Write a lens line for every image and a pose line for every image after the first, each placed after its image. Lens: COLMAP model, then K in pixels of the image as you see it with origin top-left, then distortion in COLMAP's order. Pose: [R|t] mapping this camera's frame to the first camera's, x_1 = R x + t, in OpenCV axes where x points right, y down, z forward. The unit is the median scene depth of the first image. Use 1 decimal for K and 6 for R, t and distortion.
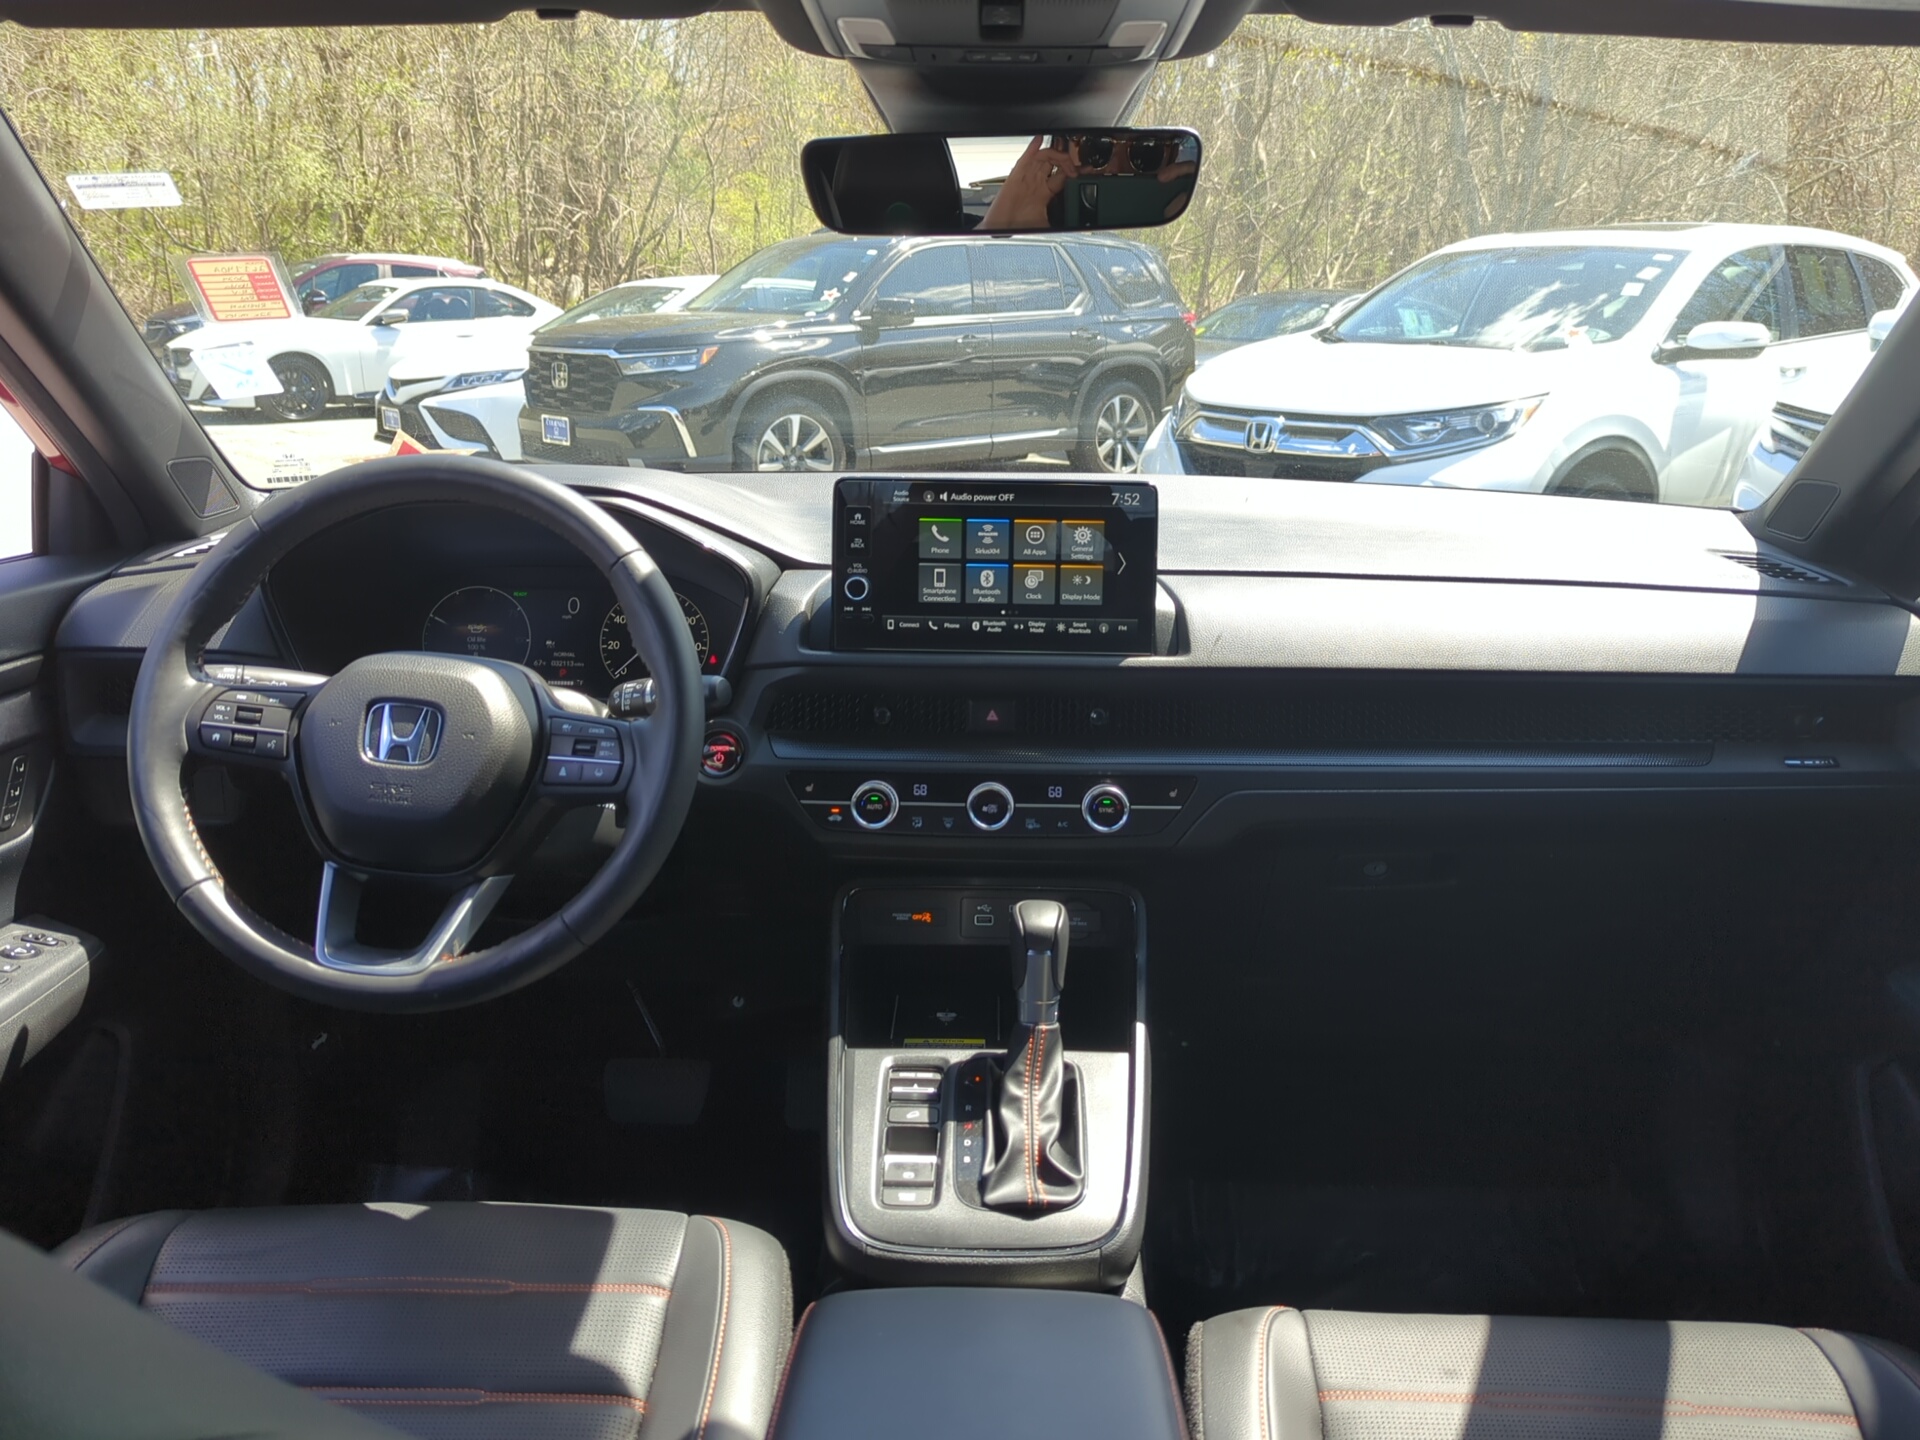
lens RADIAL K [[1558.5, 0, 978.4], [0, 1558.5, 692.7], [0, 0, 1]] dist [0.070993, -0.075264]
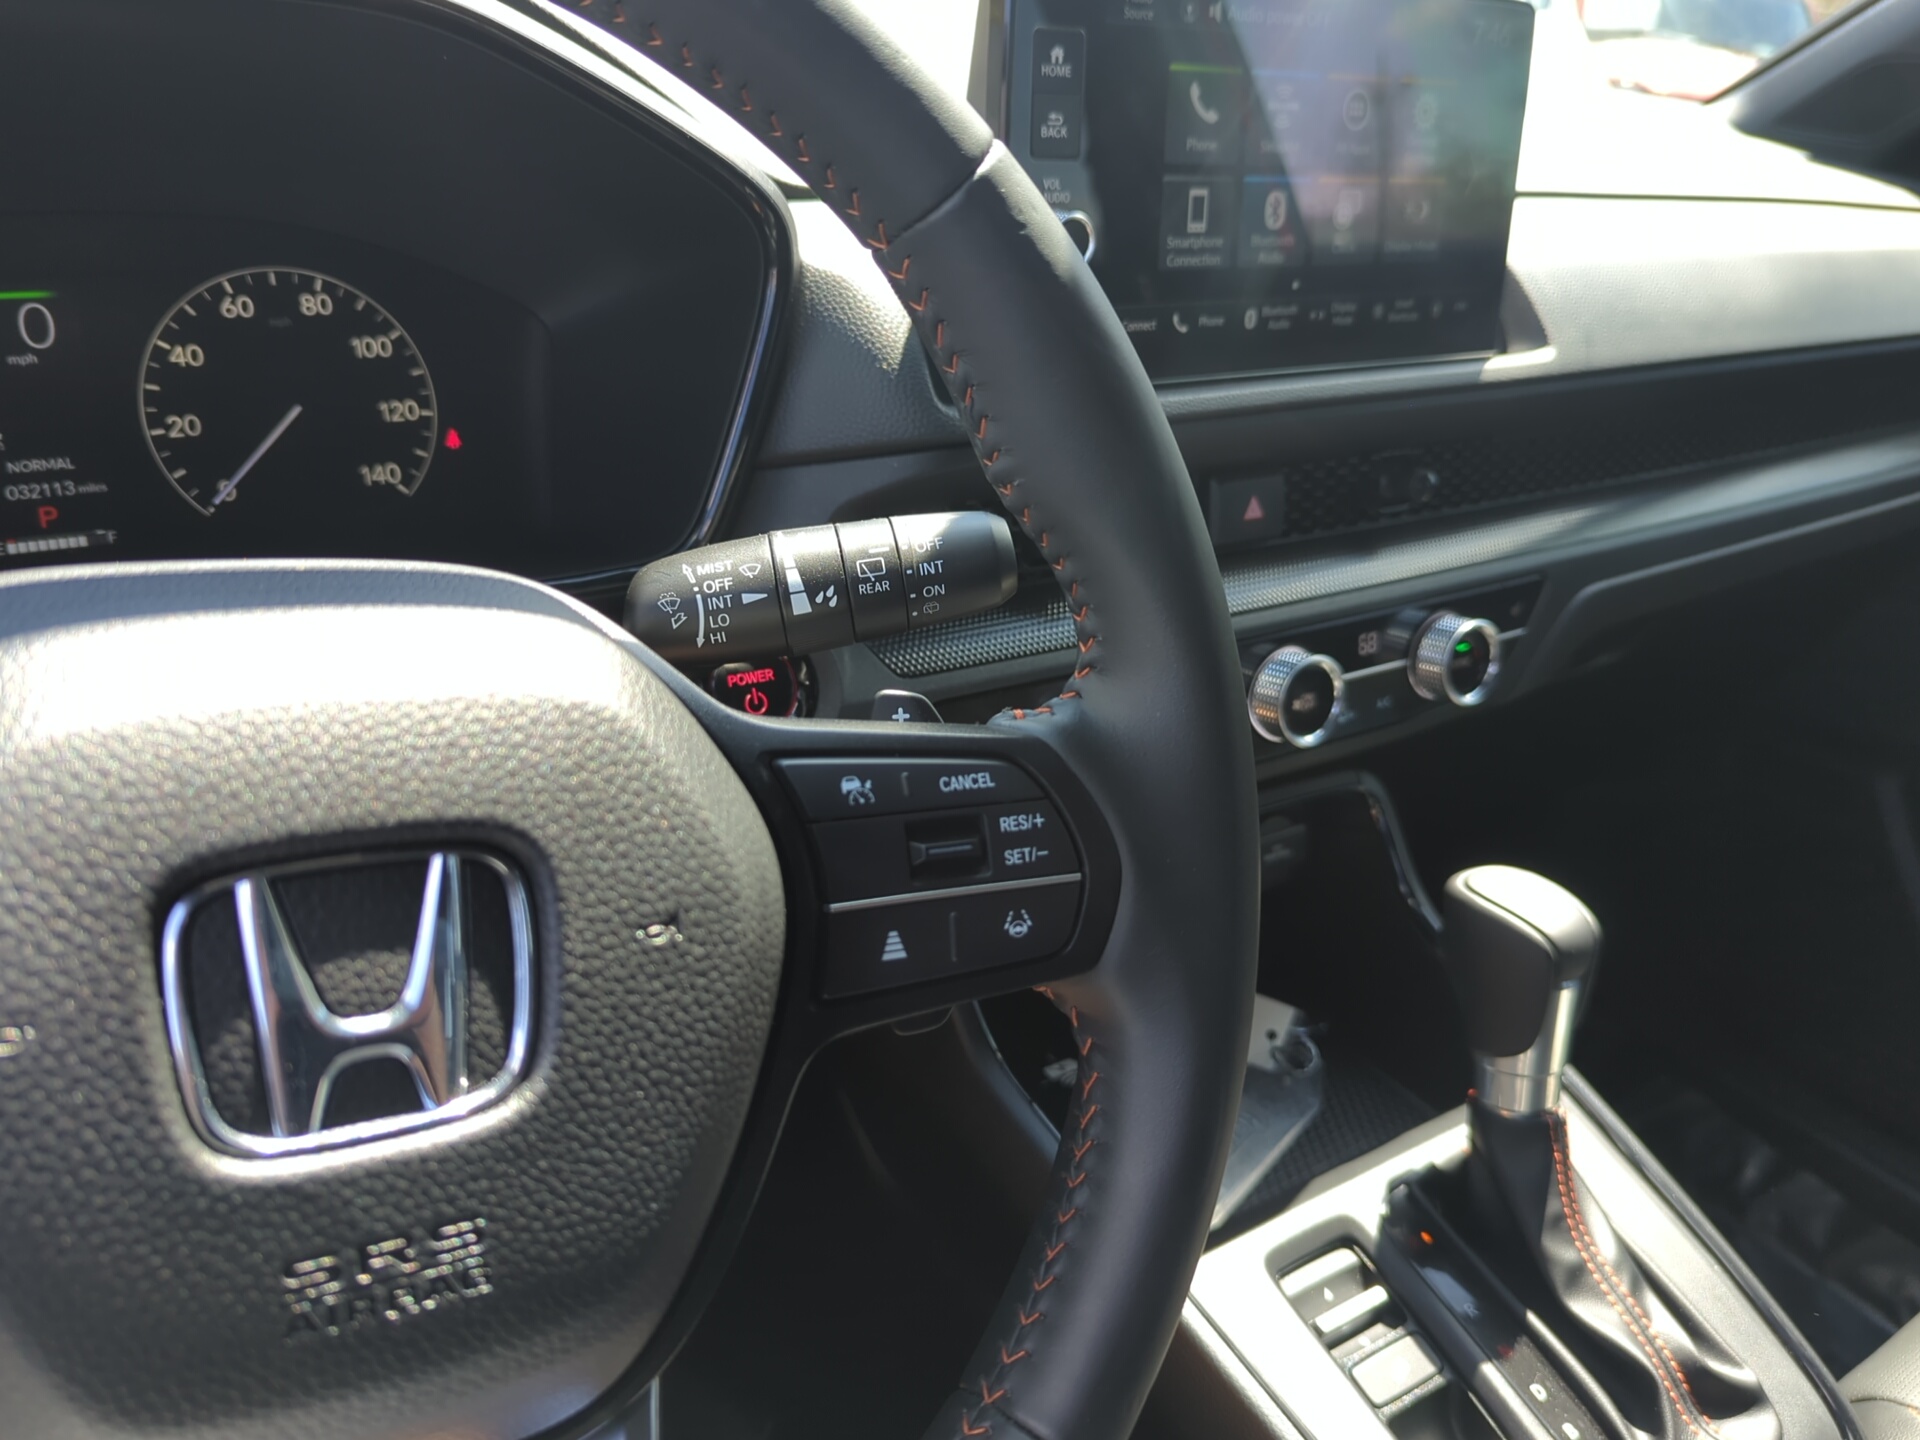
lens RADIAL K [[1567.0, 0, 980.3], [0, 1567.0, 690.0], [0, 0, 1]] dist [0.033929, -0.038264]
pose [[0.814044, -0.189001, 0.549191, -0.339630], [0.070031, 0.970614, 0.230226, -0.048665], [-0.576565, -0.148954, 0.803359, 0.655536]]
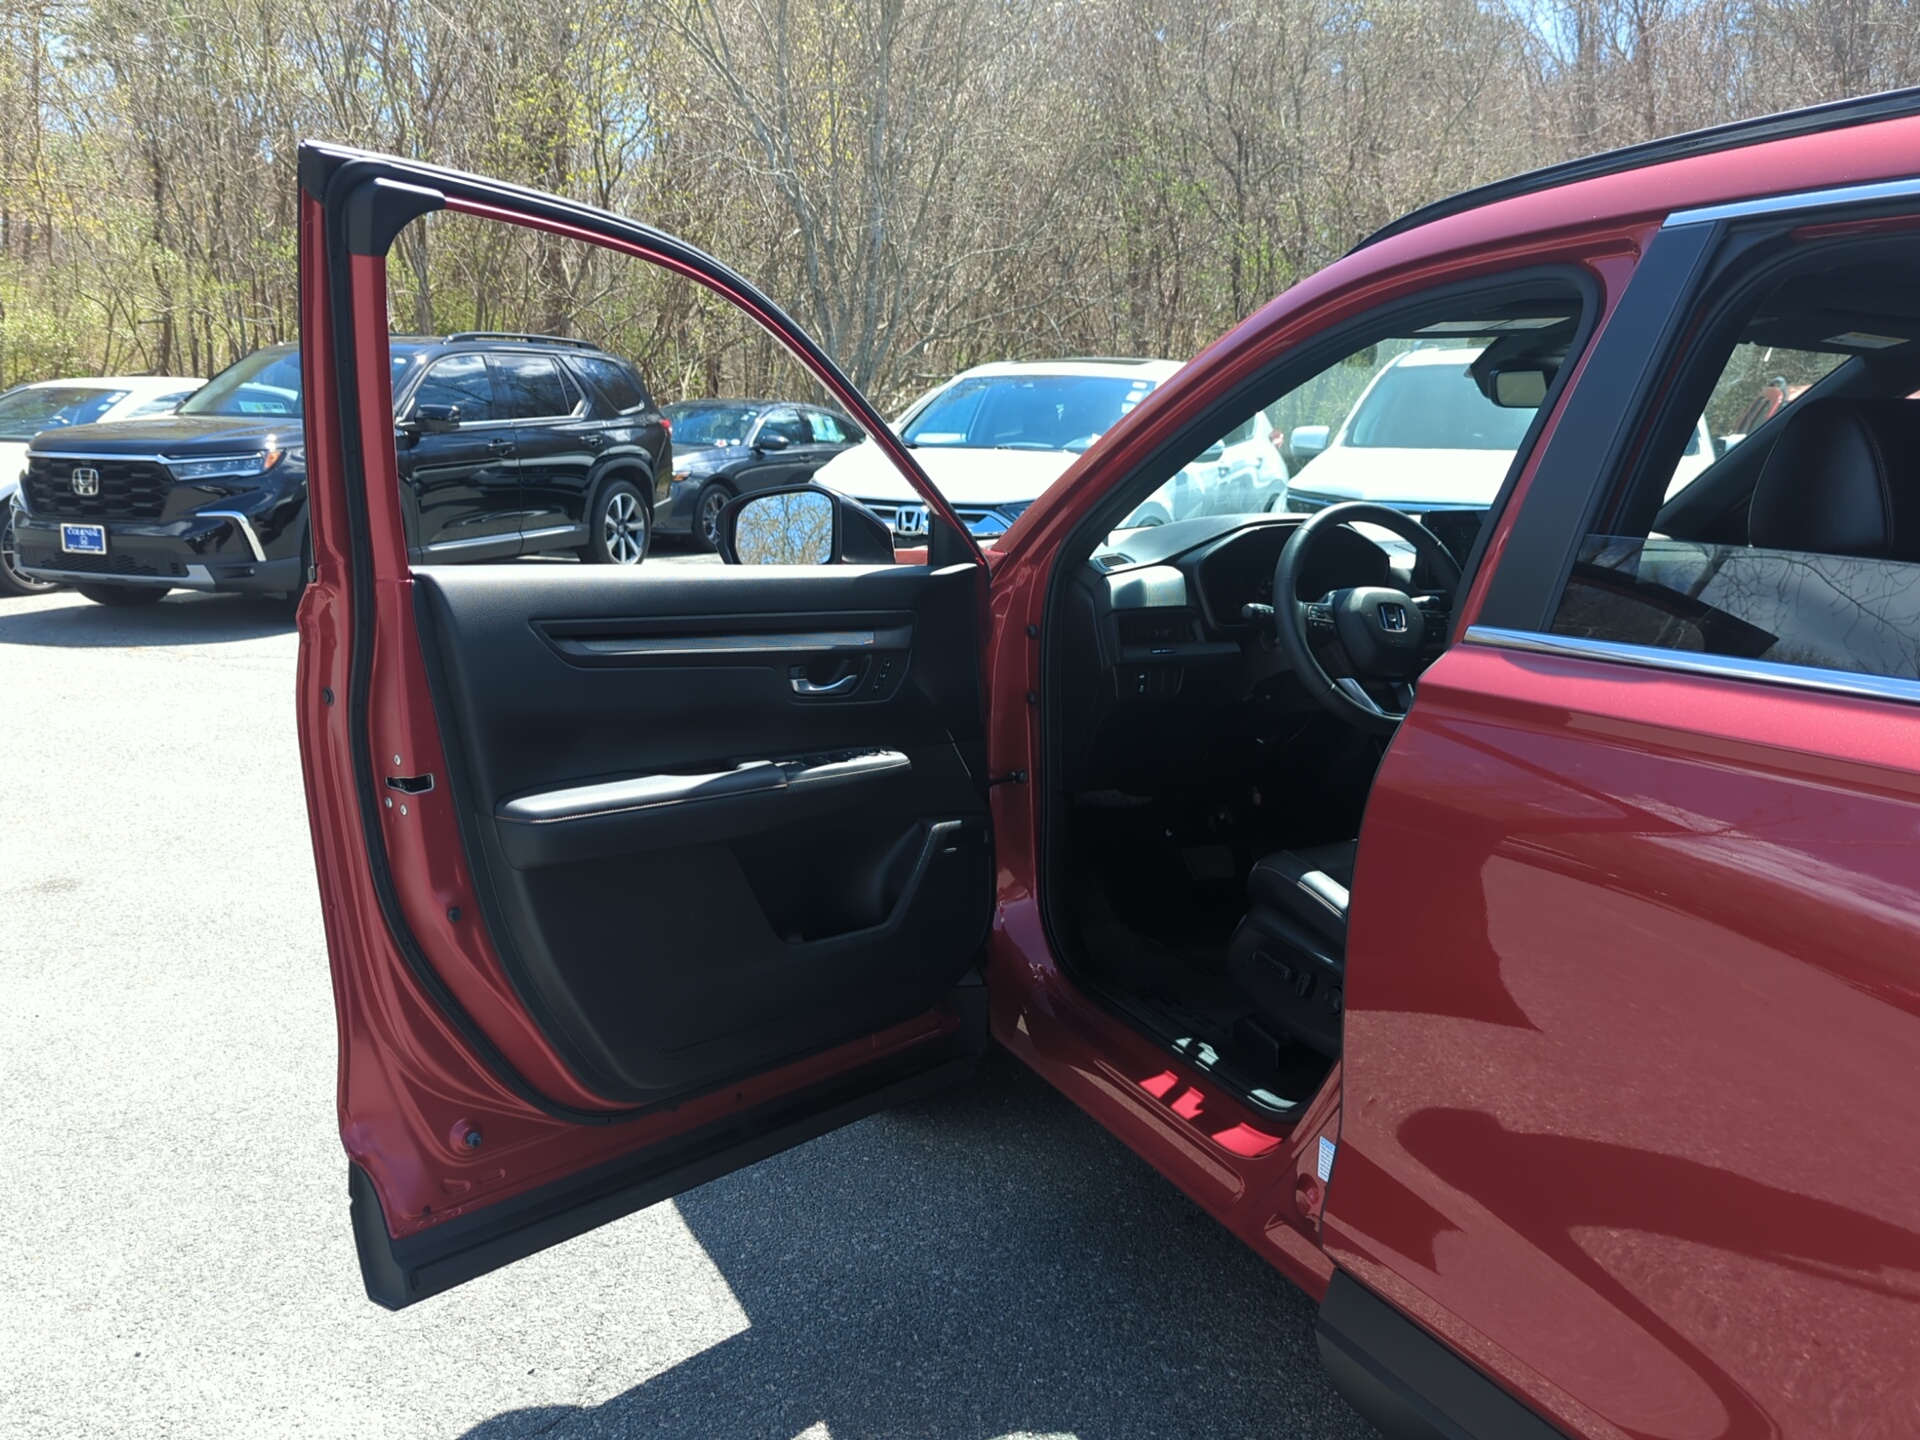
lens RADIAL K [[1558.5, 0, 972.3], [0, 1558.5, 704.8], [0, 0, 1]] dist [0.070993, -0.075264]
pose [[0.895630, -0.077744, 0.437953, -1.615484], [0.101590, 0.994336, -0.031245, 0.130344], [-0.433043, 0.072476, 0.898455, -0.663794]]
